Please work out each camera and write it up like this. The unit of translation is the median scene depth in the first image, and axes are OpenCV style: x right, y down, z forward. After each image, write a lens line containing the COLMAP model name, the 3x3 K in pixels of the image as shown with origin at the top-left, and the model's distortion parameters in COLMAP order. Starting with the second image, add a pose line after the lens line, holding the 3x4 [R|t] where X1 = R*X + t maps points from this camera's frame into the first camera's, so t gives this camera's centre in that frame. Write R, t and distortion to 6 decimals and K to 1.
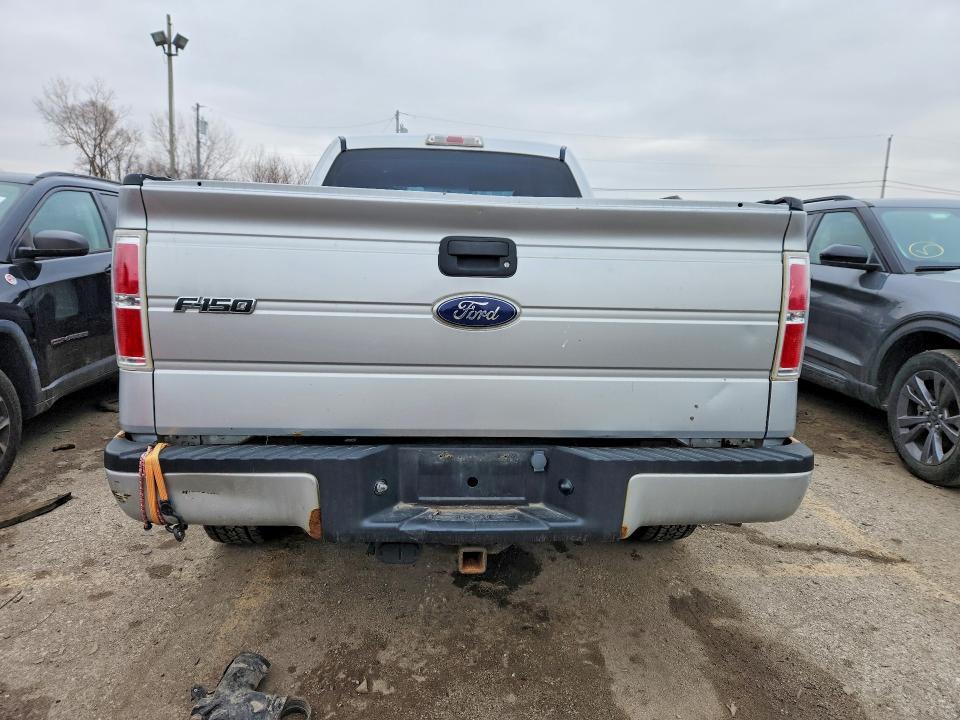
lens RADIAL K [[657.2, 0, 480.0], [0, 657.2, 360.0], [0, 0, 1]] dist [0.034918, 0.000611]
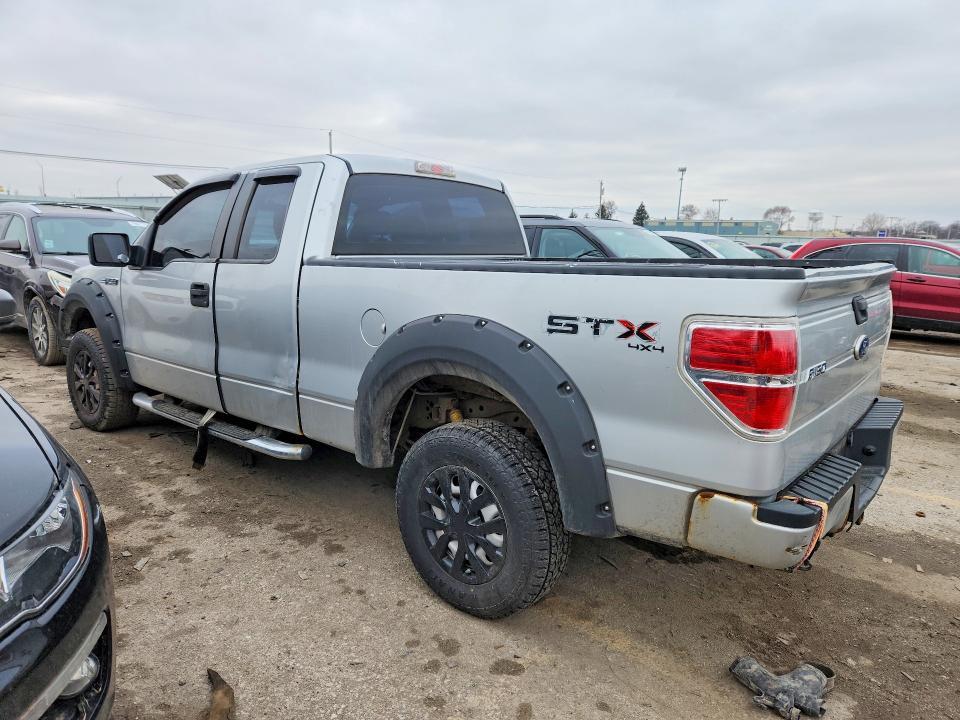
lens RADIAL K [[657.2, 0, 480.0], [0, 657.2, 360.0], [0, 0, 1]] dist [0.034918, 0.000611]
pose [[0.680766, -0.146987, 0.717602, -0.761024], [0.118733, 0.988847, 0.089909, -0.129601], [-0.722814, 0.023996, 0.690625, 0.268853]]
